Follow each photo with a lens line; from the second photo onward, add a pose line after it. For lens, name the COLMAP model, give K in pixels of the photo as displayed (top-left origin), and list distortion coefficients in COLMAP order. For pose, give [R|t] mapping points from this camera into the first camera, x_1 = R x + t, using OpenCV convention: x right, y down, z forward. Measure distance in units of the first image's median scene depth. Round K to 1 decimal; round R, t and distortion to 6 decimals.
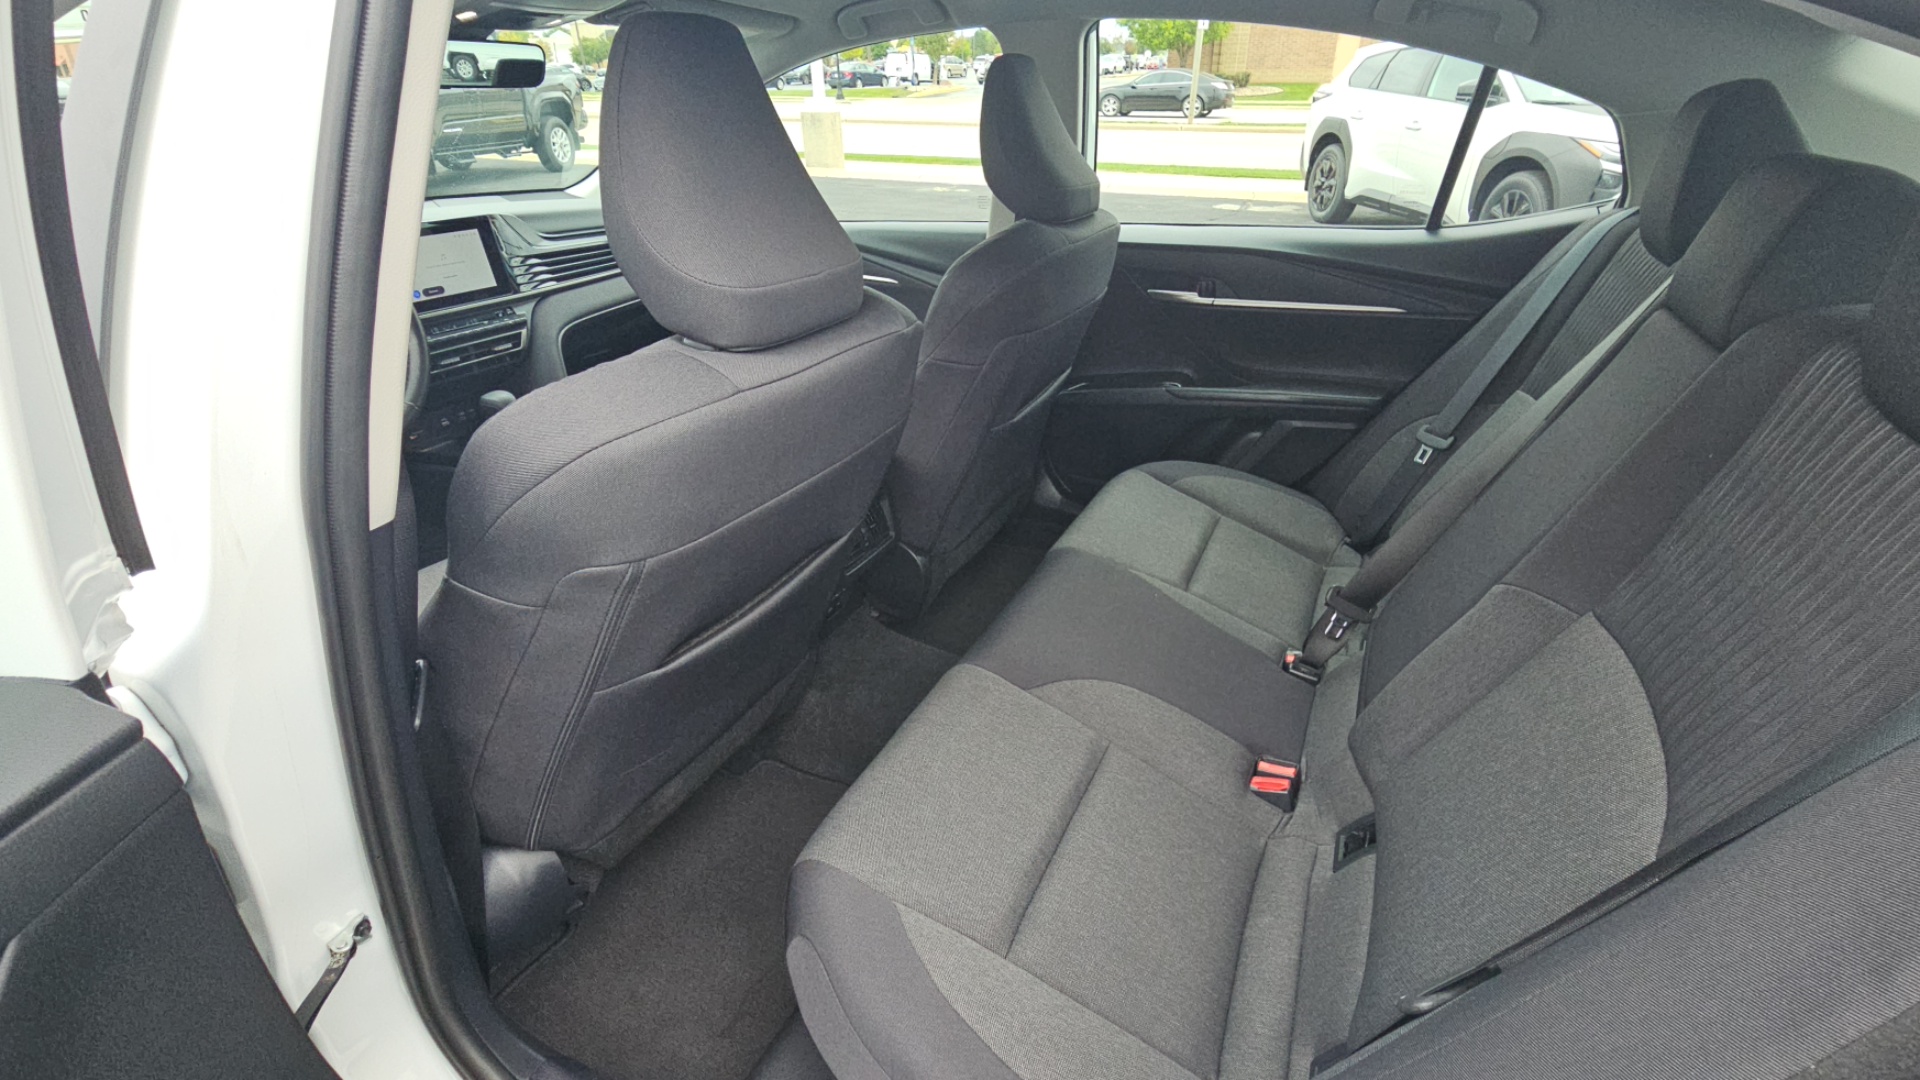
lens RADIAL K [[860.4, 0, 980.9], [0, 860.4, 542.8], [0, 0, 1]] dist [0.000883, -0.000634]
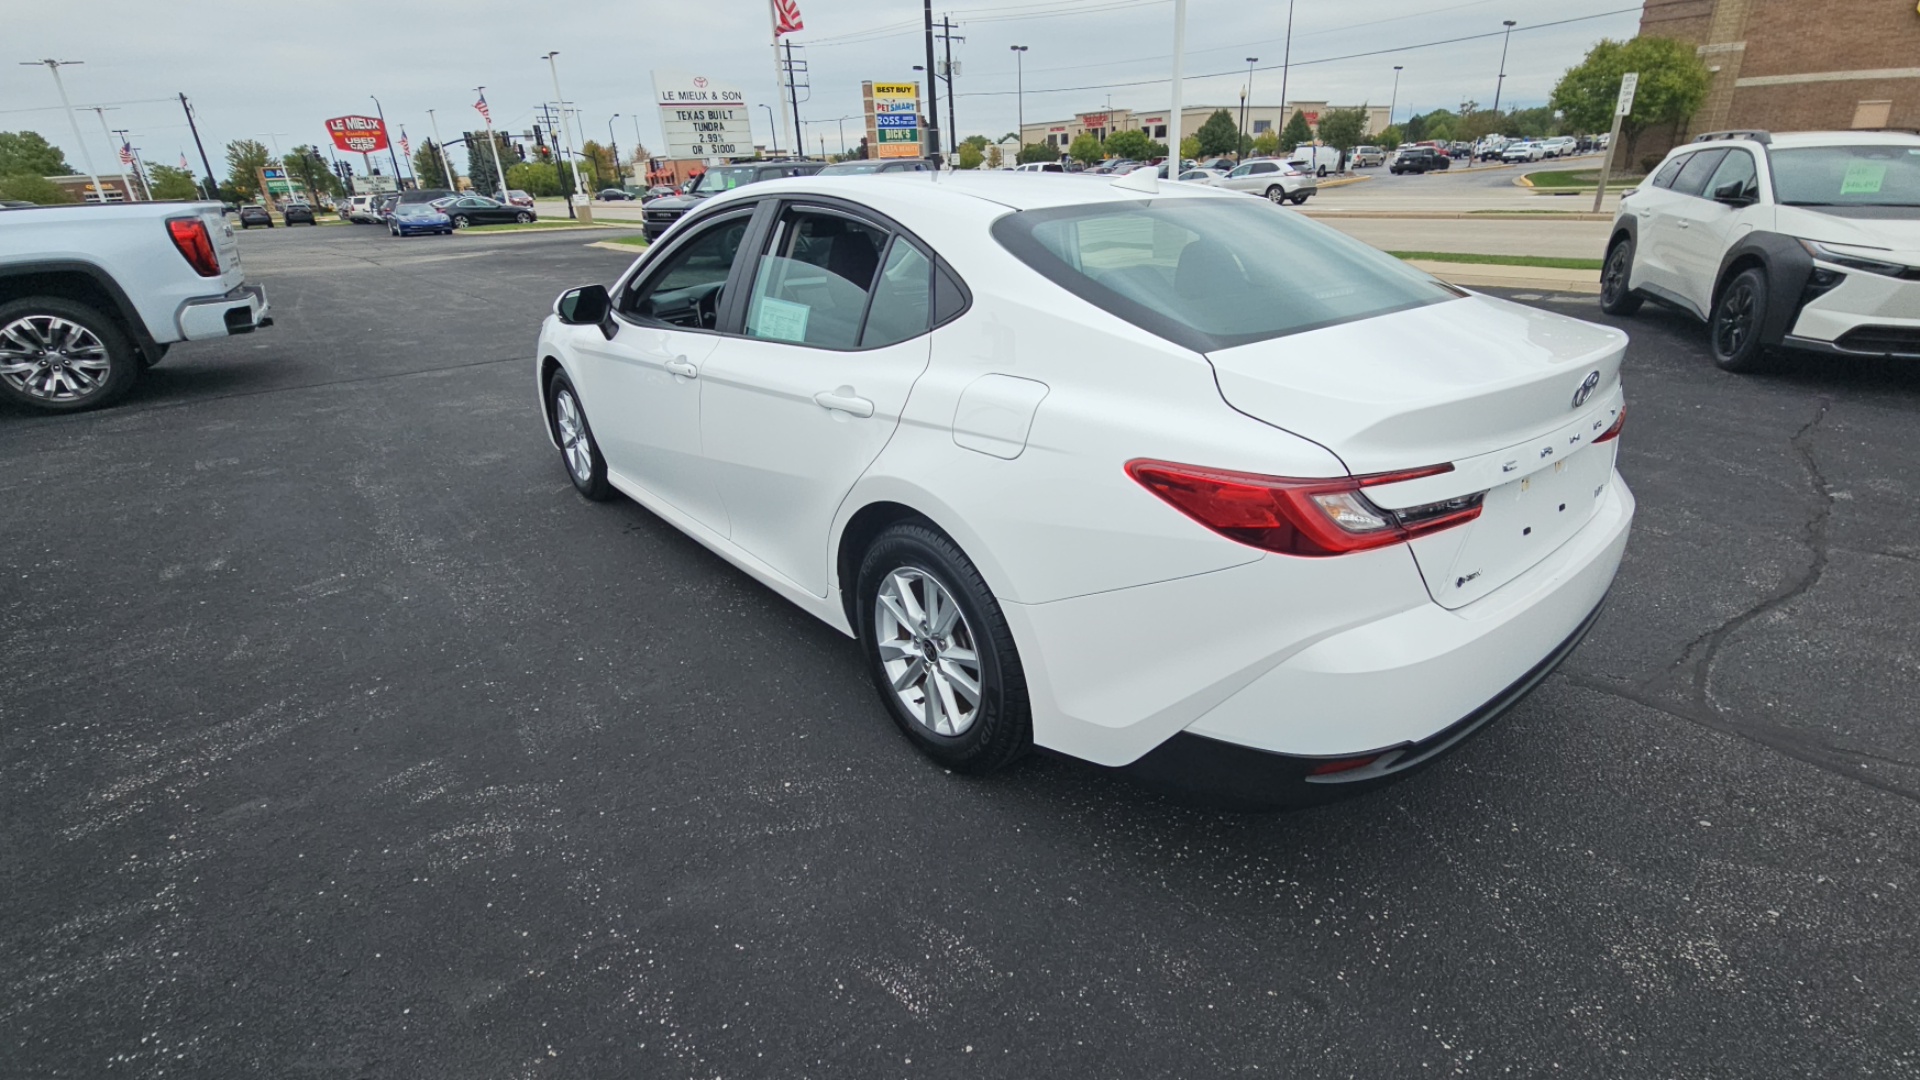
lens RADIAL K [[856.0, 0, 980.6], [0, 856.0, 548.0], [0, 0, 1]] dist [0.003155, -0.003462]
pose [[0.906950, 0.139641, -0.397420, 0.865374], [-0.171401, 0.984157, -0.045350, 0.401743], [0.384791, 0.109248, 0.916516, -0.992879]]
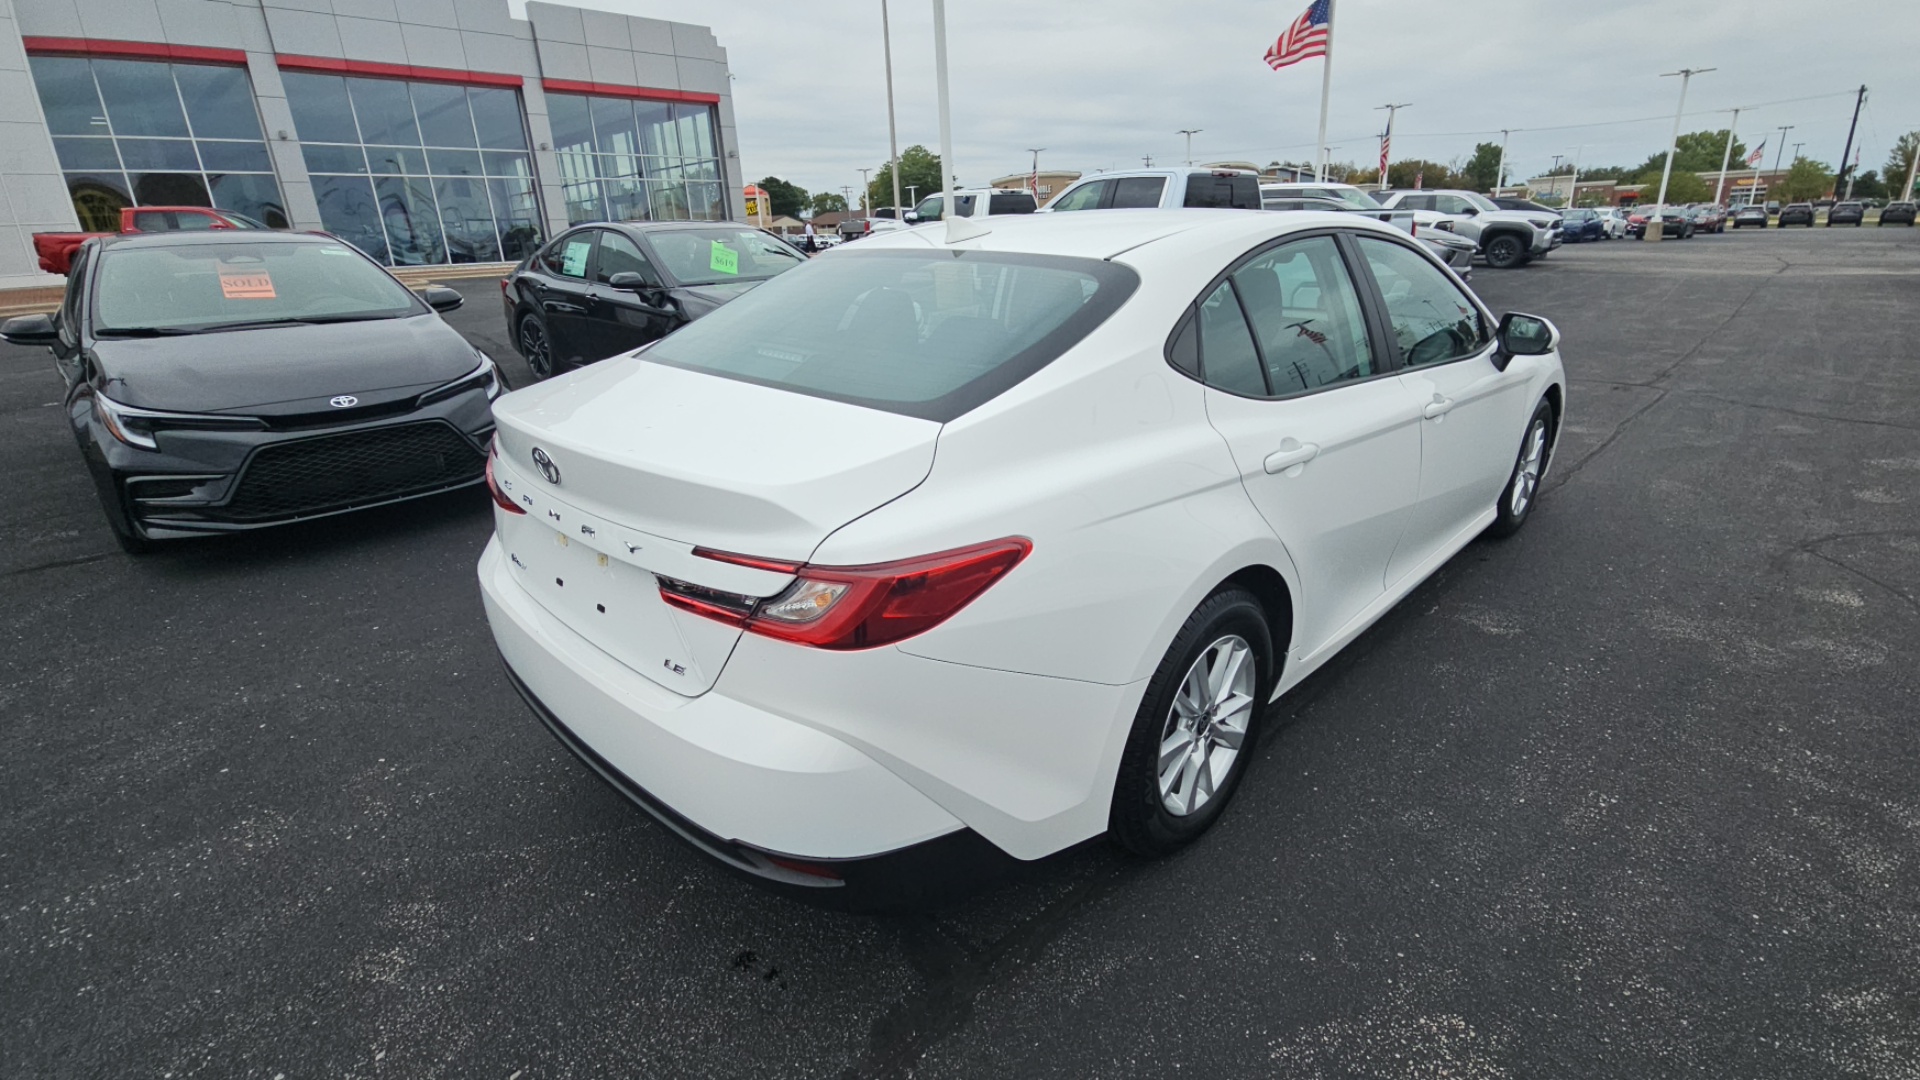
lens RADIAL K [[860.4, 0, 980.9], [0, 860.4, 542.8], [0, 0, 1]] dist [0.000883, -0.000634]
pose [[-0.324321, 0.335279, -0.884536, 1.862466], [-0.424805, 0.783864, 0.452878, -0.571278], [0.845196, 0.522633, -0.111796, 0.818495]]
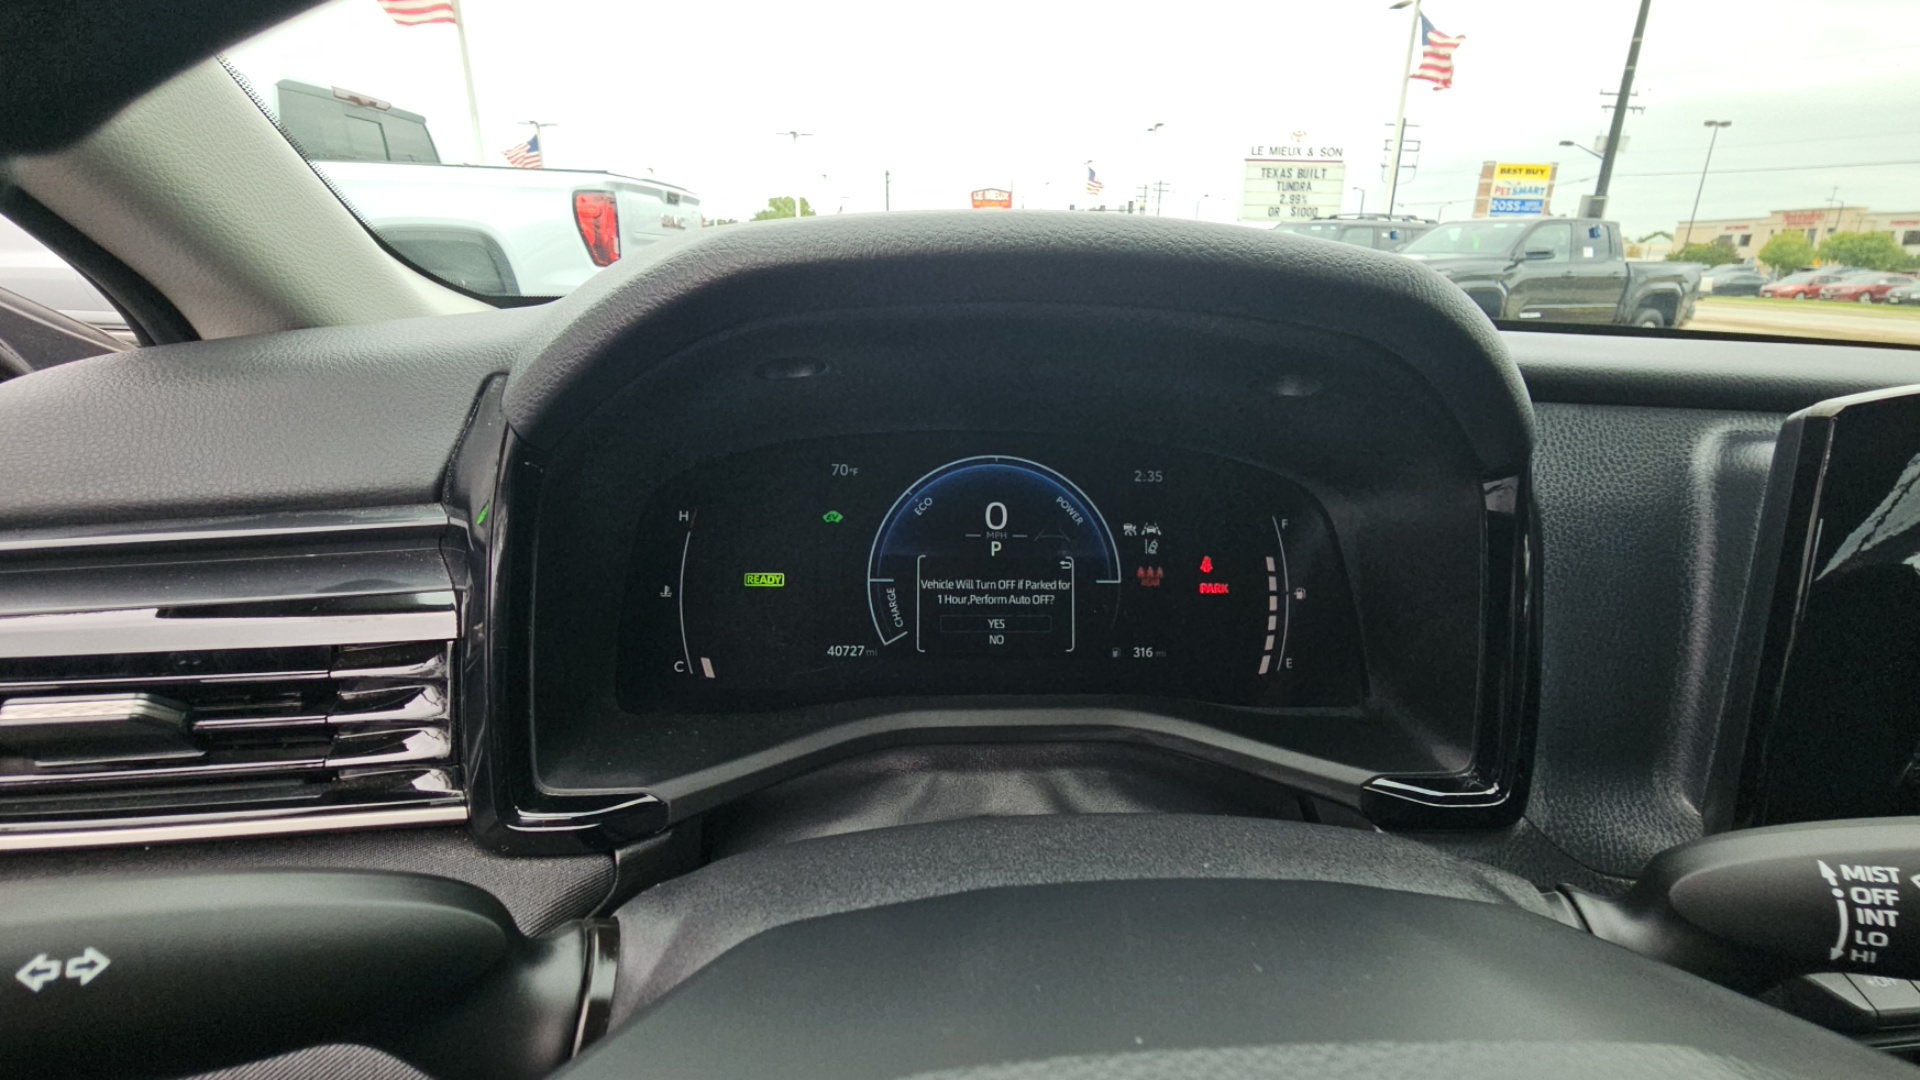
lens RADIAL K [[854.2, 0, 979.1], [0, 854.2, 549.1], [0, 0, 1]] dist [0.010788, -0.007157]
pose [[0.508368, 0.289405, -0.811053, -0.583509], [-0.437533, 0.898015, 0.046191, -0.215495], [0.741706, 0.331380, 0.583146, 0.649280]]
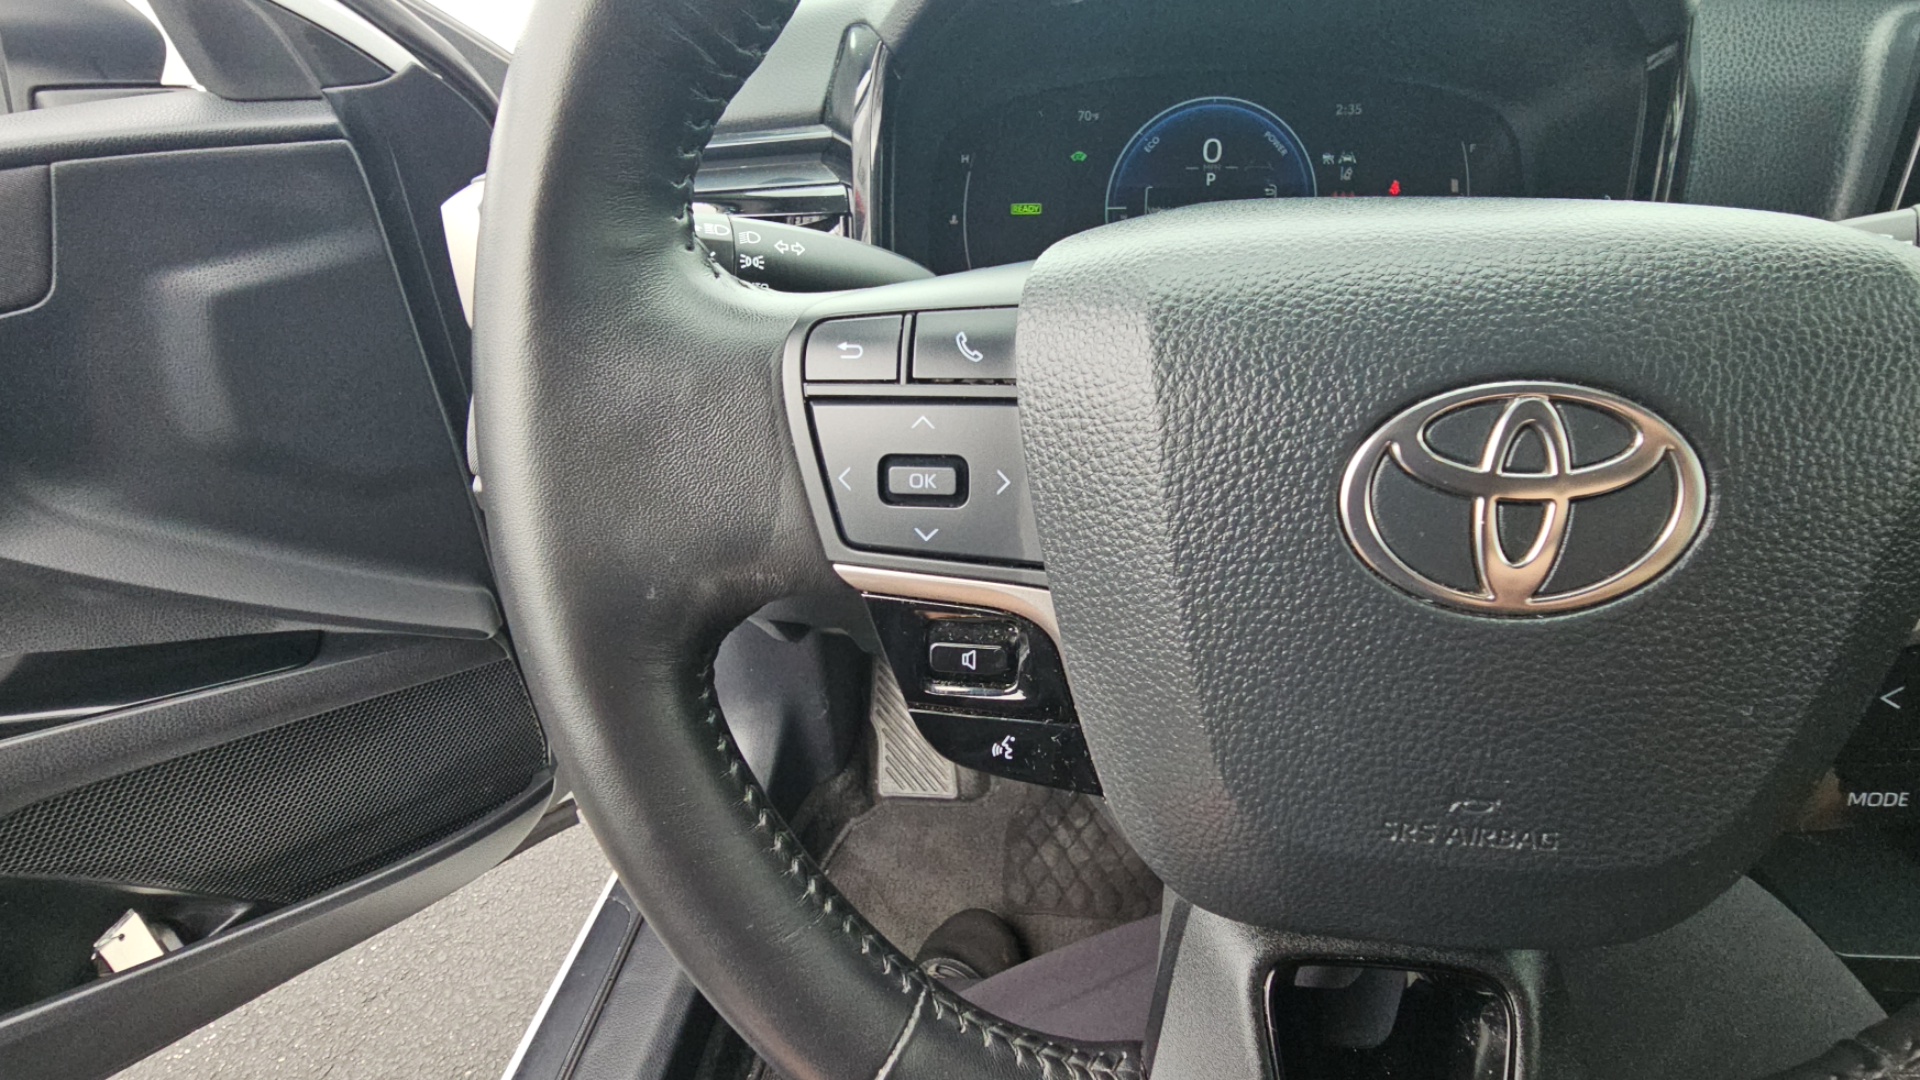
lens RADIAL K [[854.9, 0, 980.1], [0, 854.9, 546.3], [0, 0, 1]] dist [0.002395, -0.003245]
pose [[0.336300, 0.485288, -0.807092, -0.508855], [-0.410527, 0.846839, 0.338128, -0.169543], [0.847567, 0.217621, 0.484016, 0.613037]]
